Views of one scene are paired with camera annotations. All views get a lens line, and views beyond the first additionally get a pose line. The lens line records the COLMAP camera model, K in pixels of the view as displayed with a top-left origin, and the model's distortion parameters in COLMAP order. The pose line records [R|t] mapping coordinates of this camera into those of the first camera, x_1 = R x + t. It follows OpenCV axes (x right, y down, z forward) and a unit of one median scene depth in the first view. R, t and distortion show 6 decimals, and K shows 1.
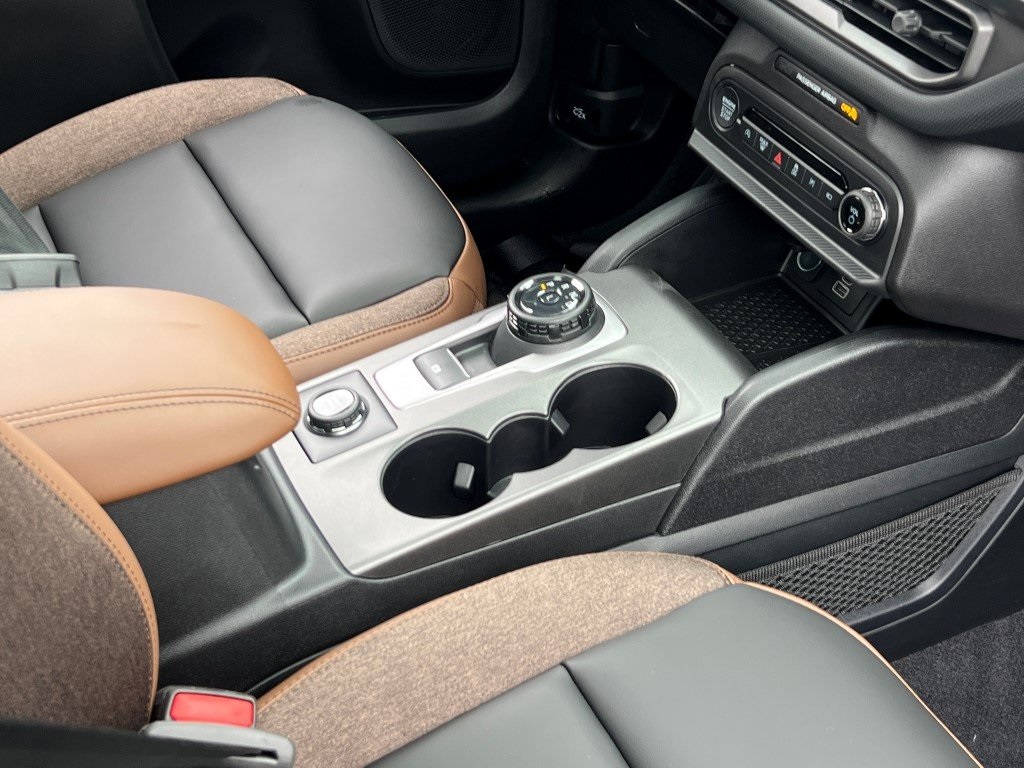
lens RADIAL K [[1495.9, 0, 512.6], [0, 1495.9, 385.9], [0, 0, 1]] dist [0.025775, 0.000000]
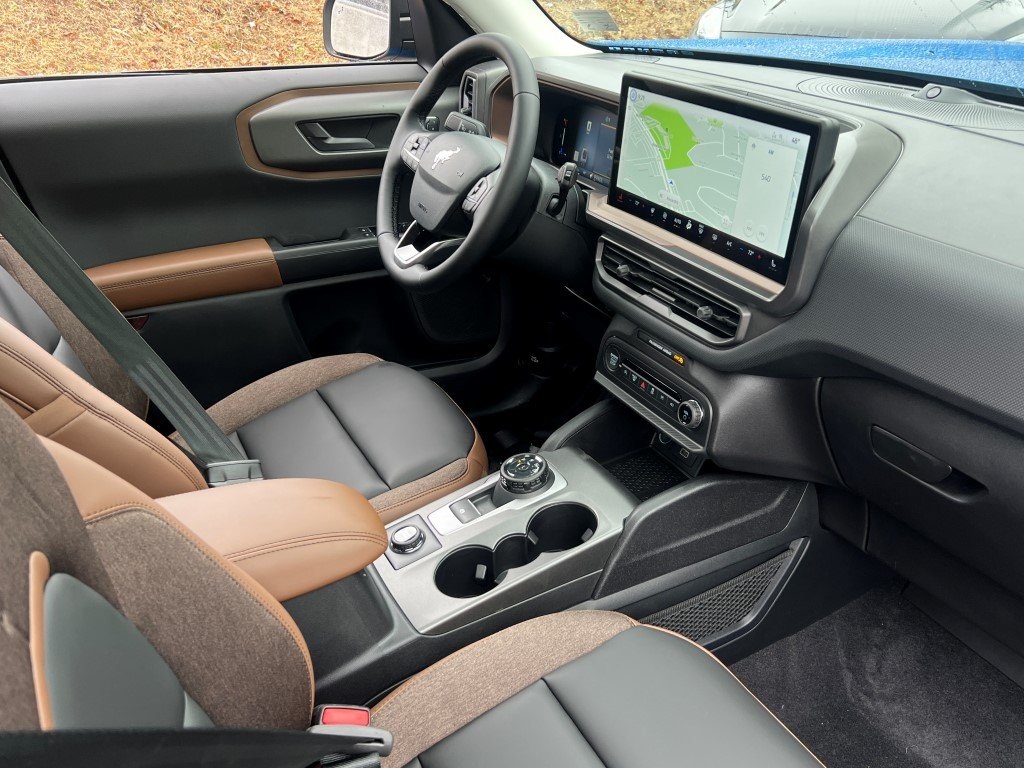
lens RADIAL K [[881.3, 0, 509.5], [0, 881.3, 388.7], [0, 0, 1]] dist [0.013405, -0.053808]
pose [[0.998350, -0.056653, 0.009329, 0.004164], [0.057390, 0.989592, -0.131965, -0.015141], [-0.001756, 0.132283, 0.991210, -0.066726]]
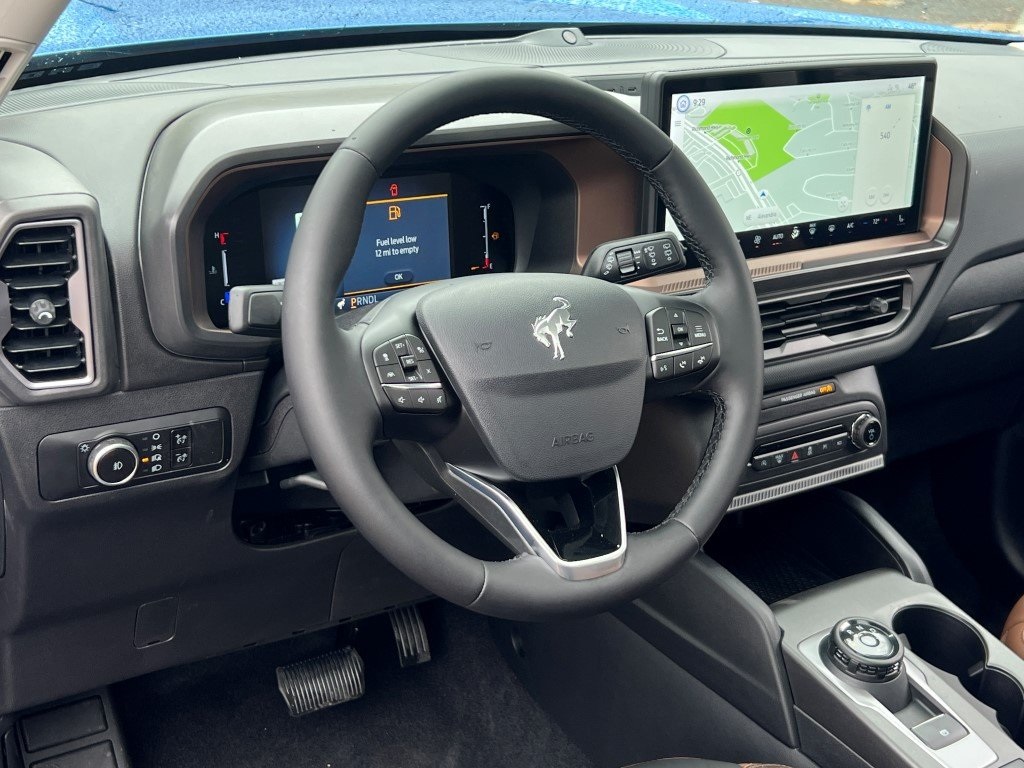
lens RADIAL K [[1379.6, 0, 511.2], [0, 1379.6, 380.4], [0, 0, 1]] dist [-0.017776, 0.000000]
pose [[-0.129560, -0.424561, 0.896082, -0.885824], [0.532934, 0.732262, 0.423998, -0.875553], [-0.836179, 0.532485, 0.131391, 1.024684]]
